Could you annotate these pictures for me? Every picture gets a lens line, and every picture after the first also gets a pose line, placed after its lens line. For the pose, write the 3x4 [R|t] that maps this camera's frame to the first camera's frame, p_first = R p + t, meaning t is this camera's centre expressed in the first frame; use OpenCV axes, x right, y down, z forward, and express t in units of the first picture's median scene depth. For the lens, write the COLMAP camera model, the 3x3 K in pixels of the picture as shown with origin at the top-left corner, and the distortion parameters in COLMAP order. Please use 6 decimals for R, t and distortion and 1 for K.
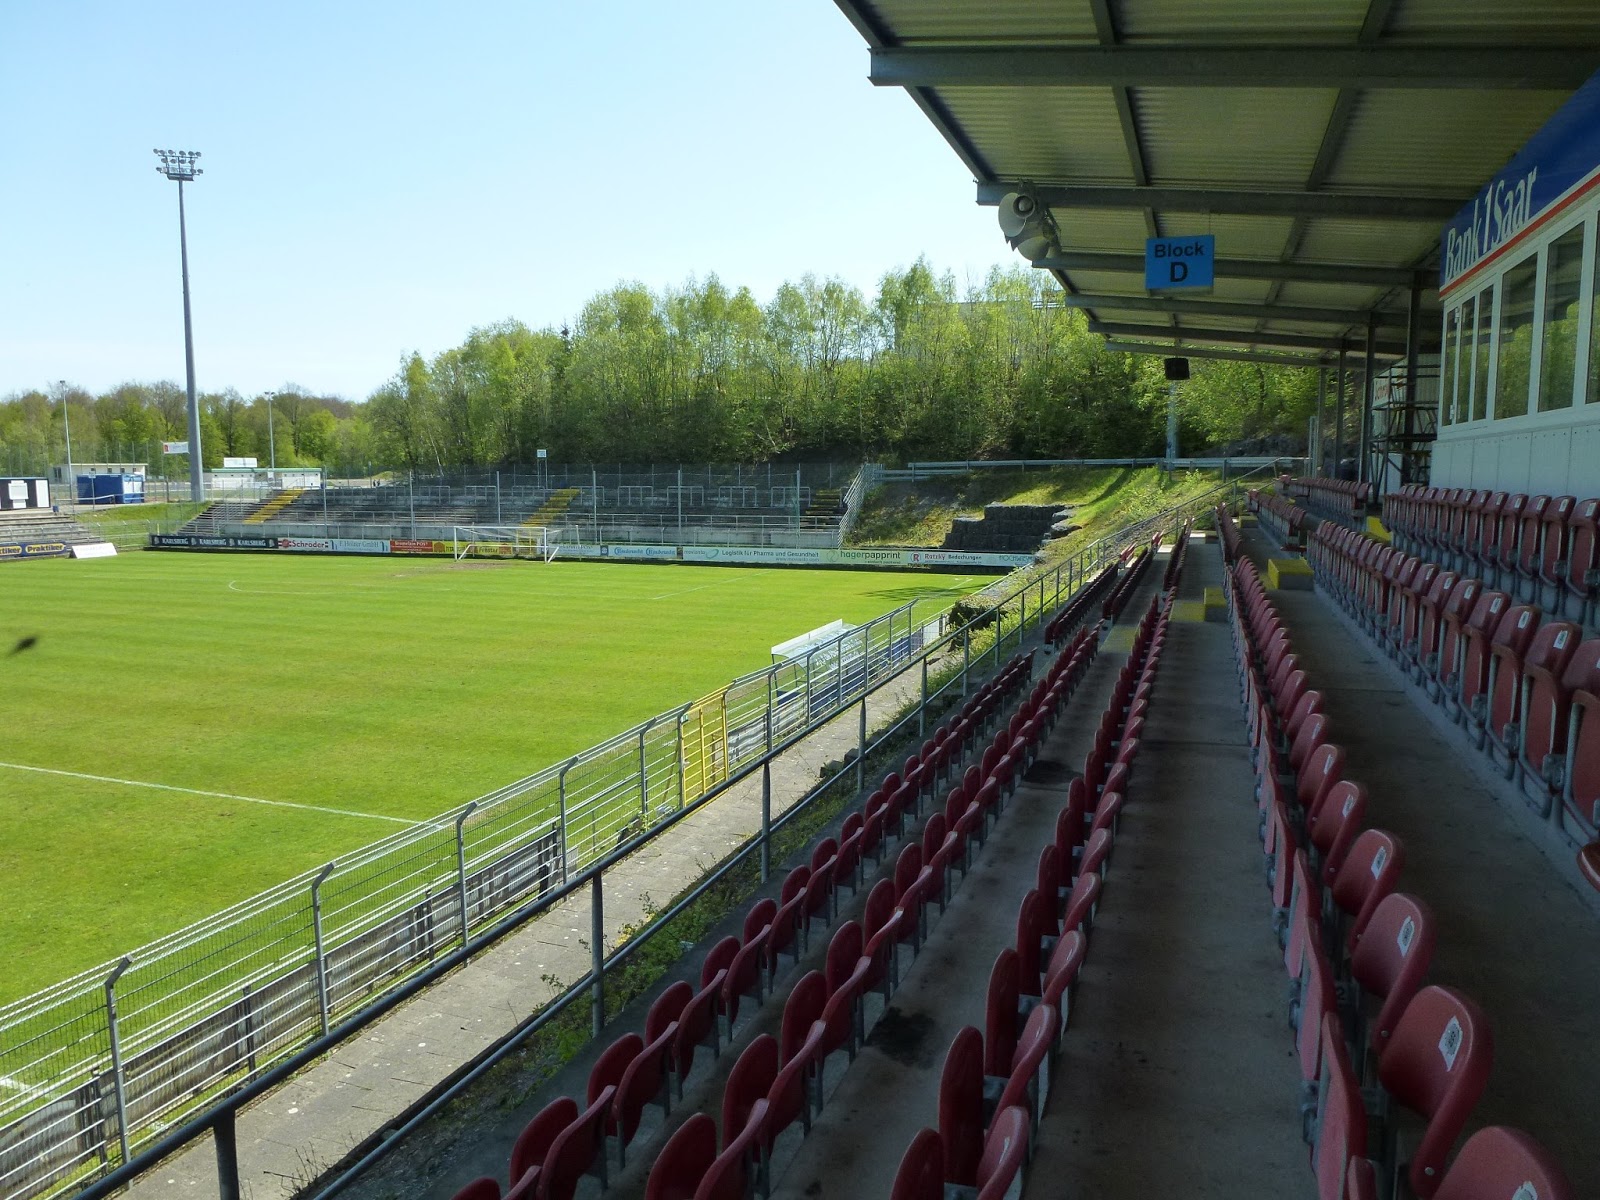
lens RADIAL K [[1173.5, 0, 799.1], [0, 1173.5, 598.5], [0, 0, 1]] dist [-0.048017, 0.011143]
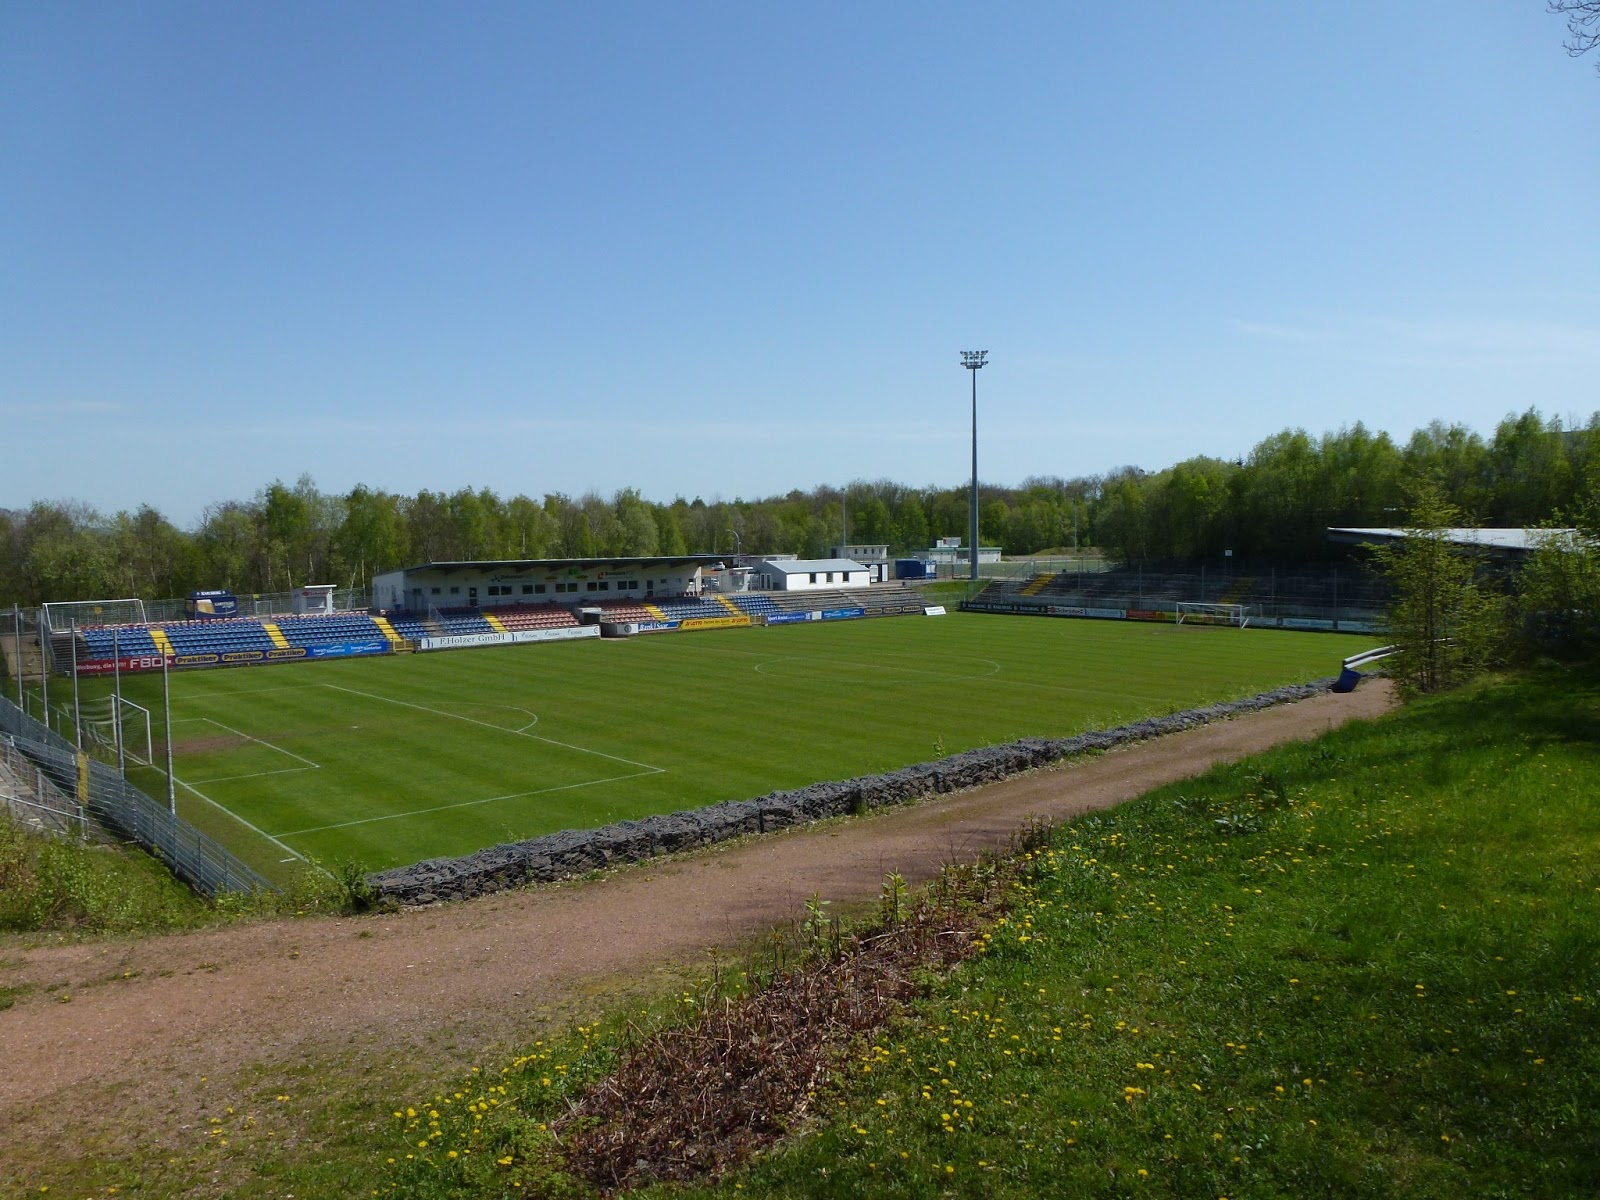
lens RADIAL K [[1173.5, 0, 805.4], [0, 1173.5, 596.3], [0, 0, 1]] dist [-0.048017, 0.011143]
pose [[0.886818, 0.022632, -0.461564, -0.017649], [-0.048761, 0.997807, -0.044760, 0.019767], [0.459539, 0.062200, 0.885977, -0.515543]]
